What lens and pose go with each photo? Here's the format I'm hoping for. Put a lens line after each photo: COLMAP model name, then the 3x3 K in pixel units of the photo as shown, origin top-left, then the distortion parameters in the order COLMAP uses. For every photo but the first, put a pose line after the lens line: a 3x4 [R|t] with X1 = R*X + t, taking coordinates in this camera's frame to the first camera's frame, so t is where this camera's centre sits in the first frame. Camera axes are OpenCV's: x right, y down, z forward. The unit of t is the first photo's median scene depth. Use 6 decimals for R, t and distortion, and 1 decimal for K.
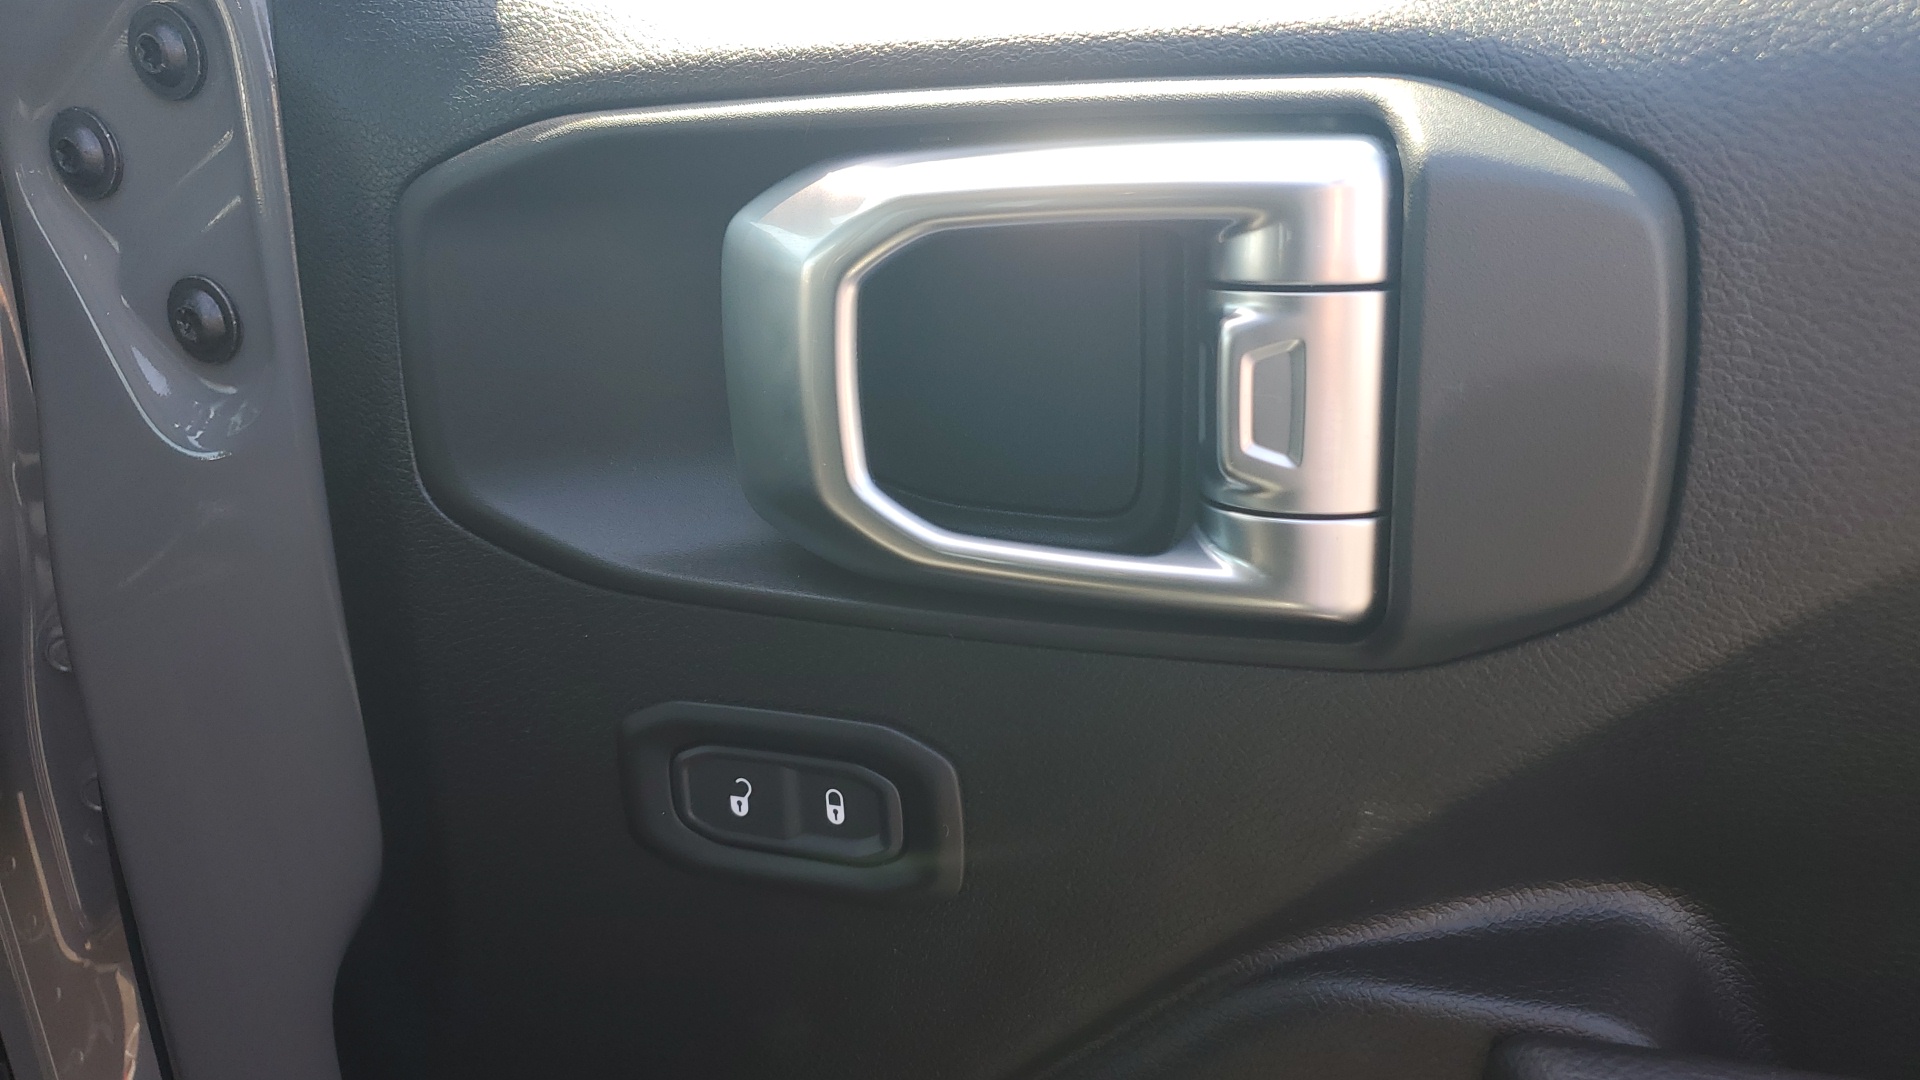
lens RADIAL K [[1523.3, 0, 961.4], [0, 1523.3, 605.5], [0, 0, 1]] dist [0.007548, -0.000048]
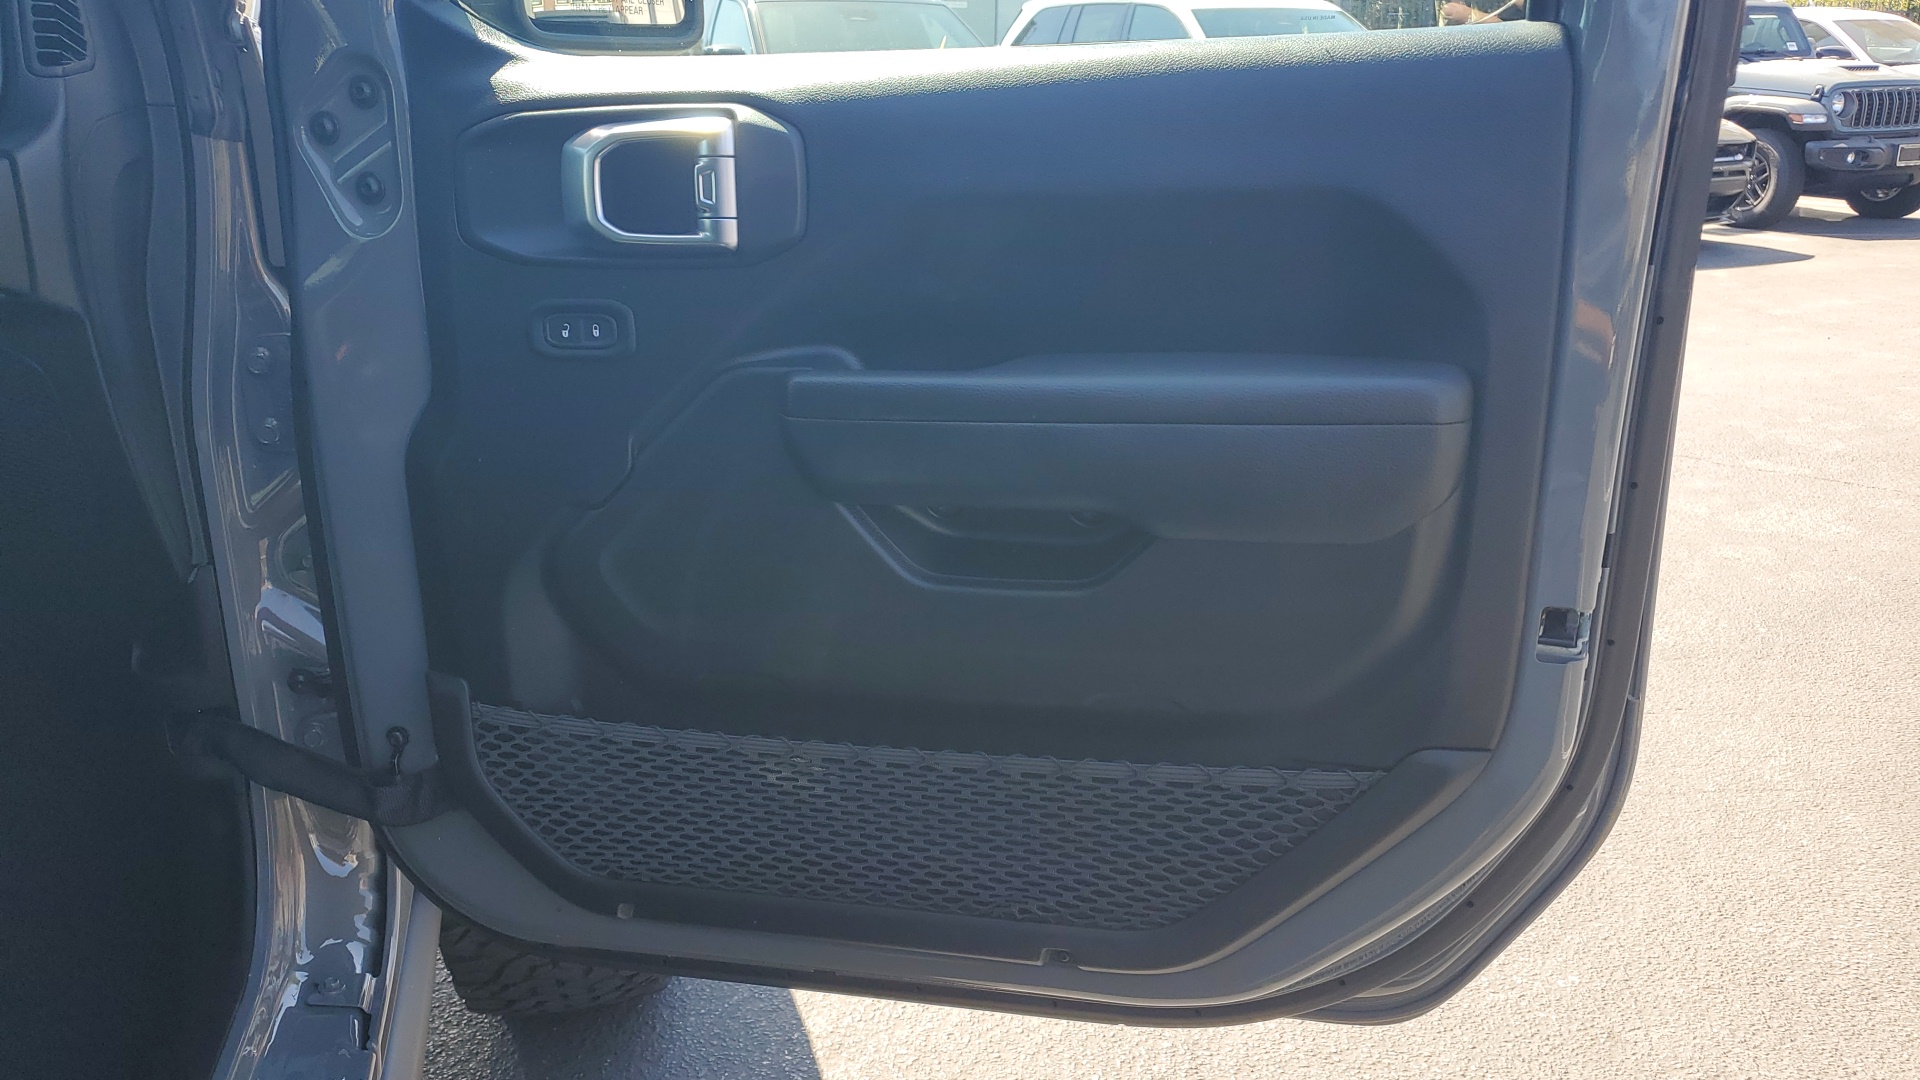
lens RADIAL K [[1523.3, 0, 961.4], [0, 1523.3, 605.5], [0, 0, 1]] dist [0.007548, -0.000048]
pose [[0.727441, -0.190968, 0.659060, -2.010497], [0.230987, 0.972586, 0.026862, 0.906372], [-0.646122, 0.132694, 0.751610, -2.100432]]
